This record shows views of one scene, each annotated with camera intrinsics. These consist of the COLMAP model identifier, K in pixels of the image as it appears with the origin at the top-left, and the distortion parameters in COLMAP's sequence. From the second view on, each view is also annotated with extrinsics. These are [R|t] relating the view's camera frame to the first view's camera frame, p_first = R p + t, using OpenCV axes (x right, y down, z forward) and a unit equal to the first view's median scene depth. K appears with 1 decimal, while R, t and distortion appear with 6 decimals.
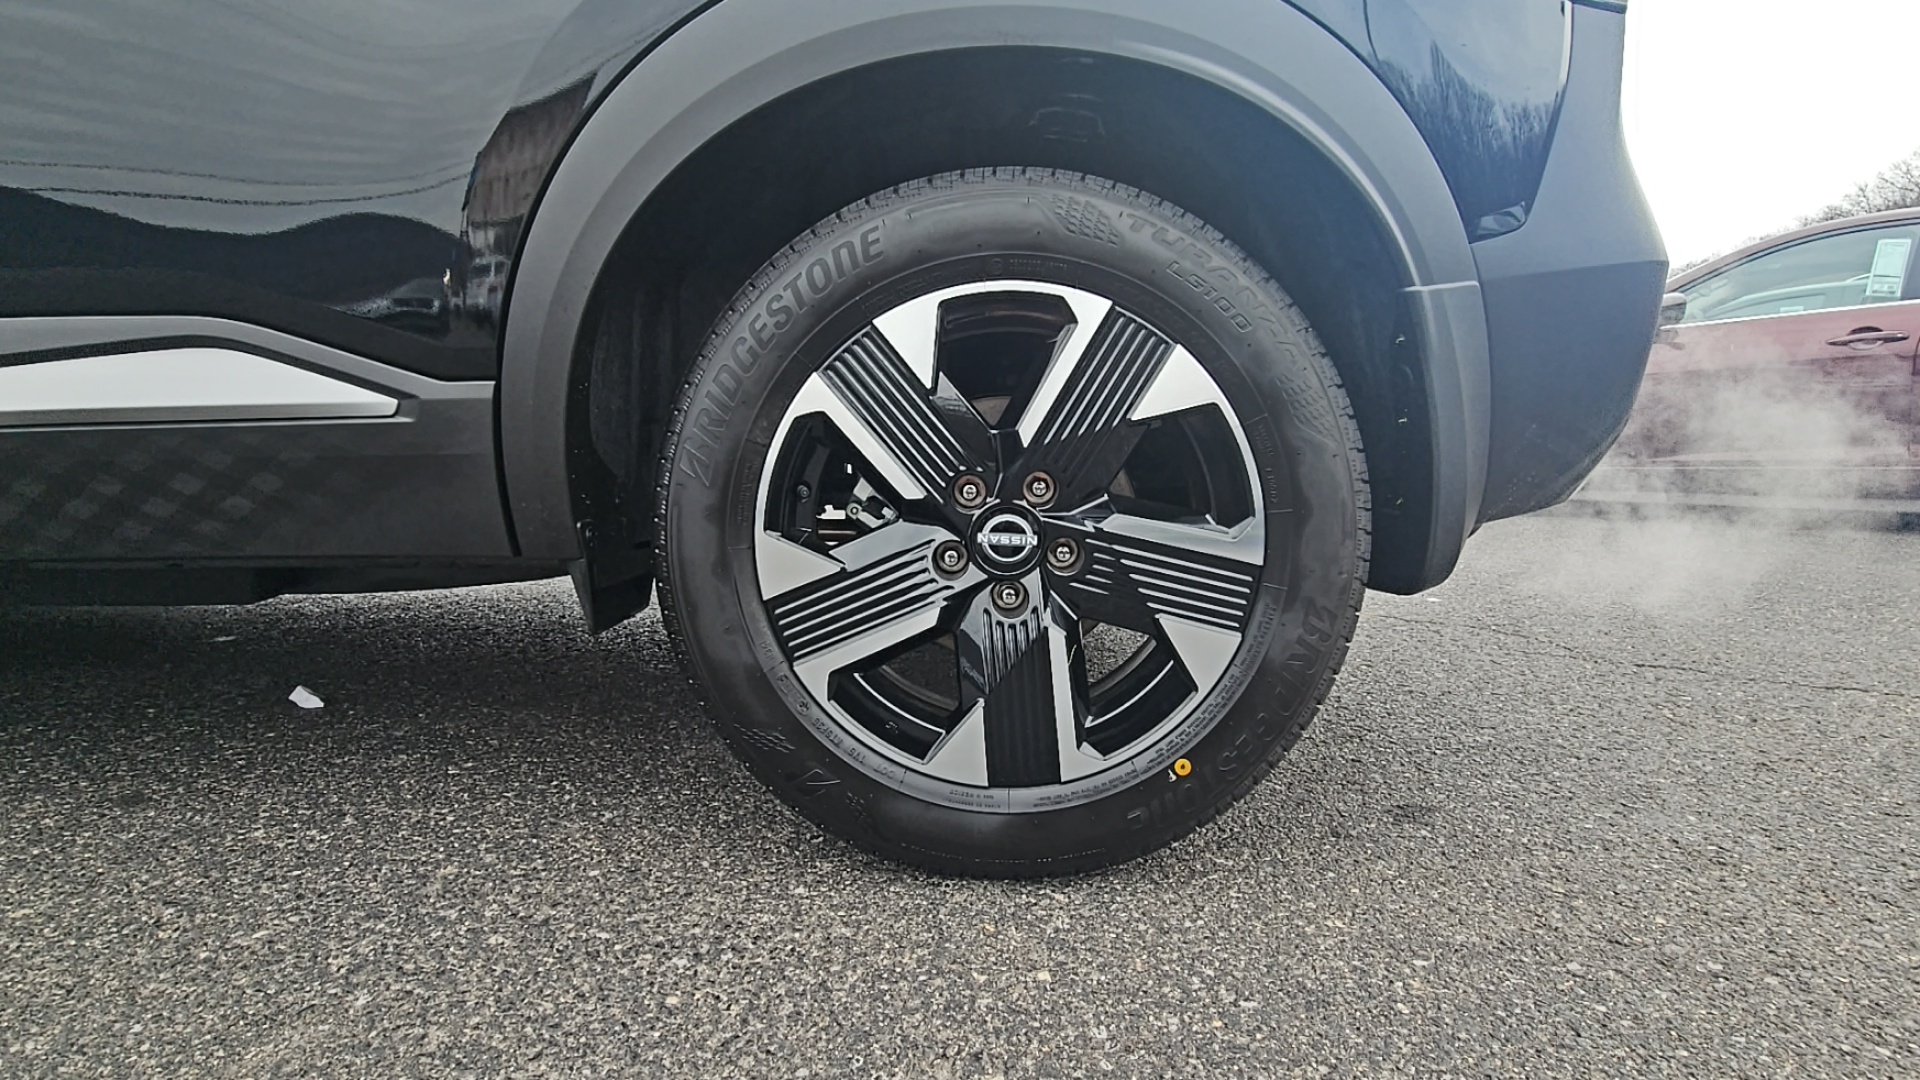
lens RADIAL K [[857.5, 0, 959.0], [0, 857.5, 526.9], [0, 0, 1]] dist [0.013018, -0.009062]
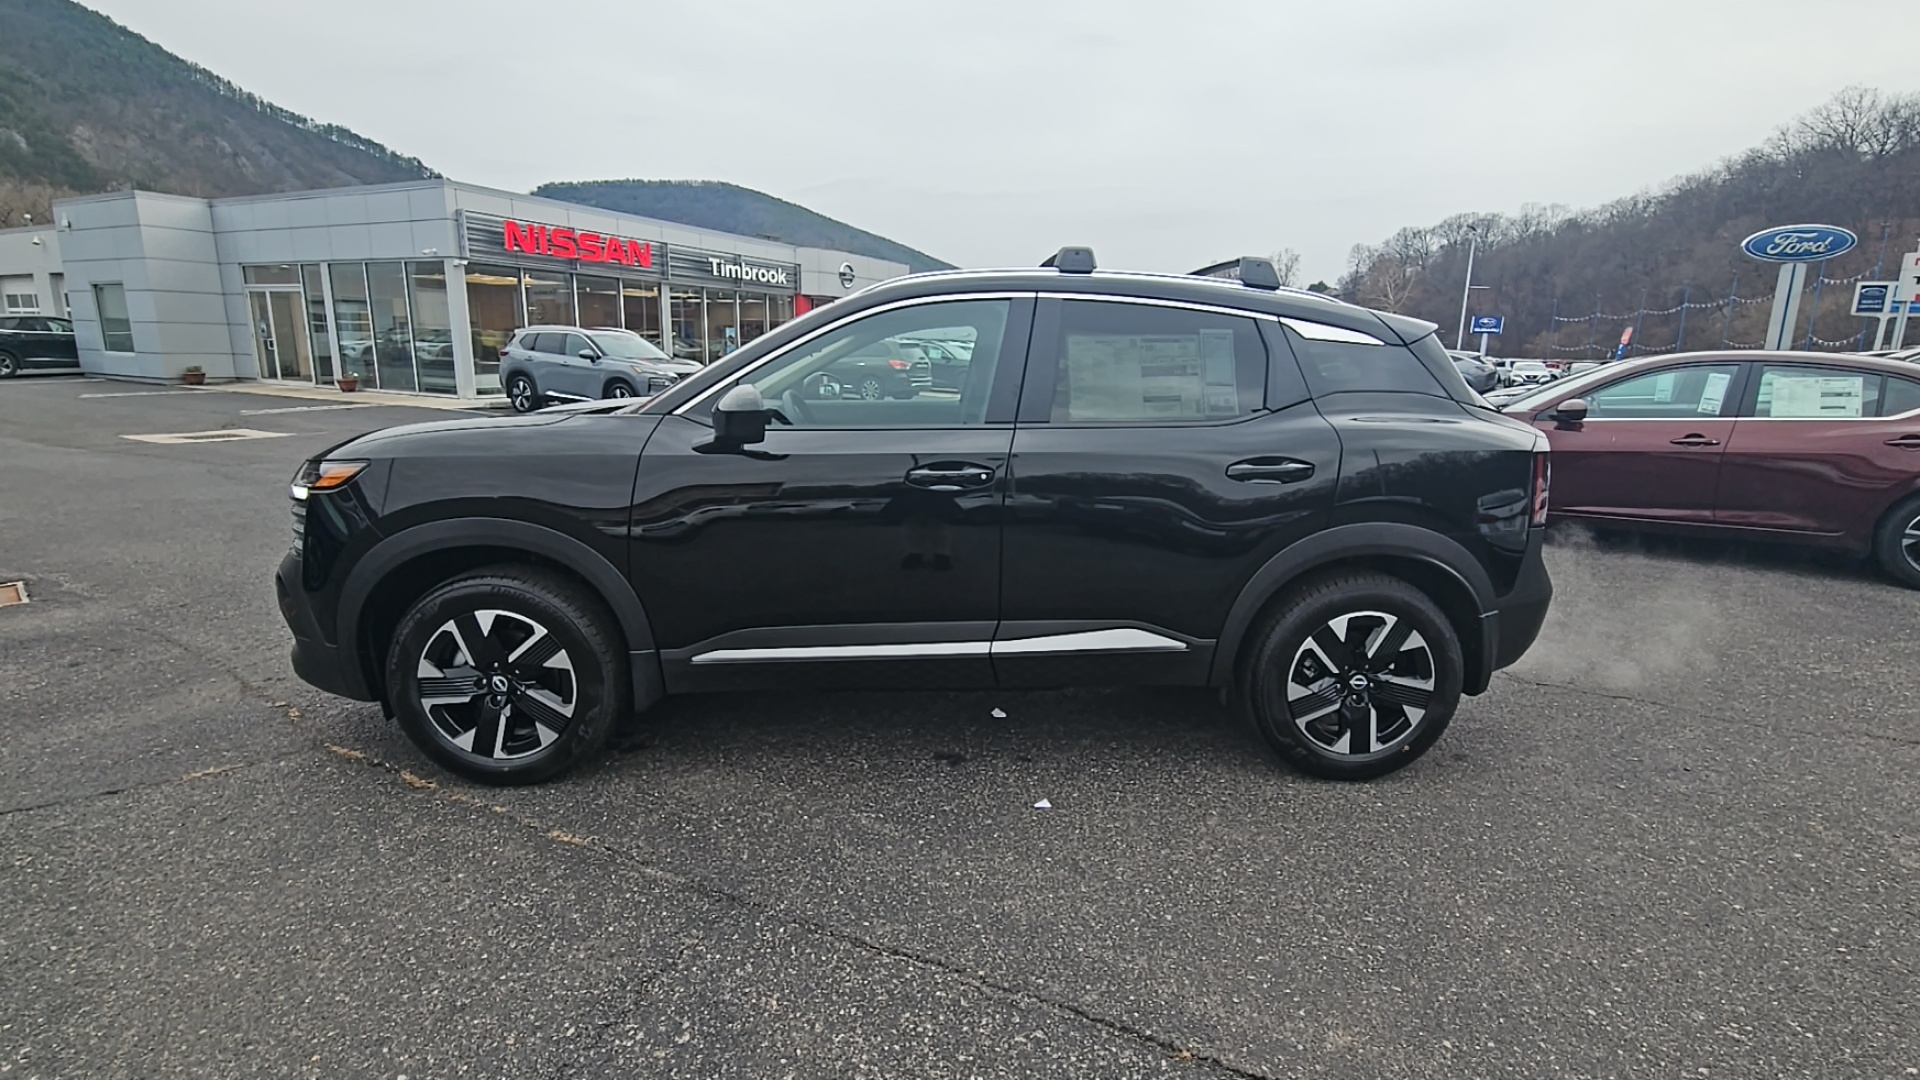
lens RADIAL K [[857.5, 0, 958.7], [0, 857.5, 533.6], [0, 0, 1]] dist [0.013018, -0.009062]
pose [[0.997838, 0.000700, 0.065716, -1.735929], [-0.007110, 0.995225, 0.097352, -0.886898], [-0.065334, -0.097609, 0.993078, -2.192028]]
